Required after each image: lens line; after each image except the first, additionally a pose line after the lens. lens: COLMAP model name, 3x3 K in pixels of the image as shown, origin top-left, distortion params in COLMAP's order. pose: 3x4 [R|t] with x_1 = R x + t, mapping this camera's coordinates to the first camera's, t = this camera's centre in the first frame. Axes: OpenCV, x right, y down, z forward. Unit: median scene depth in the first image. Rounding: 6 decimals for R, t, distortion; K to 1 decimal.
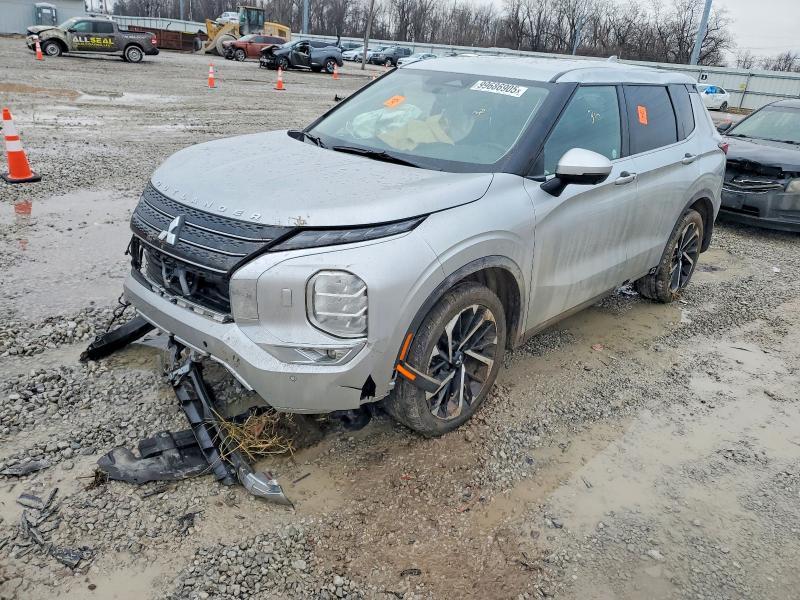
lens RADIAL K [[606.3, 0, 400.0], [0, 606.3, 300.0], [0, 0, 1]] dist [-0.001983, -0.000950]
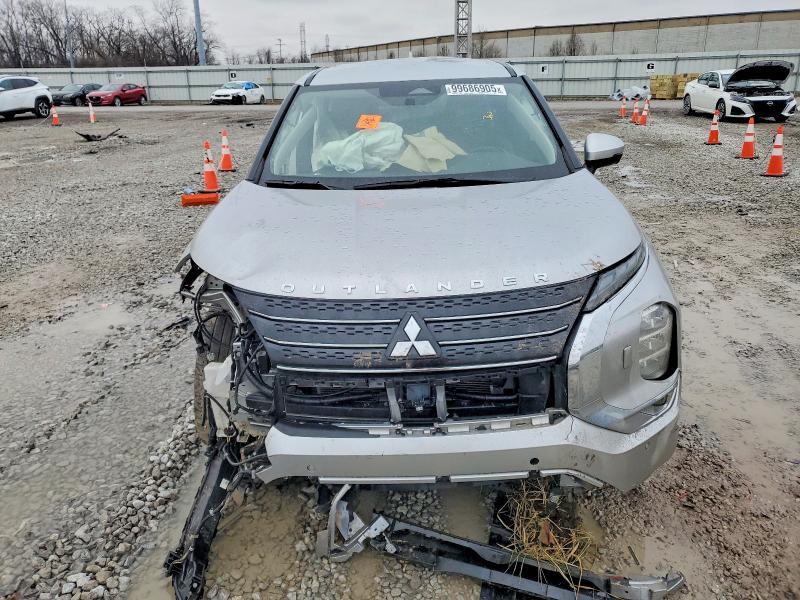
lens RADIAL K [[606.3, 0, 400.0], [0, 606.3, 300.0], [0, 0, 1]] dist [-0.001983, -0.000950]
pose [[0.764120, -0.319698, 0.560280, -0.801034], [0.326385, 0.940780, 0.091684, -0.235121], [-0.556412, 0.112809, 0.823213, 0.458738]]
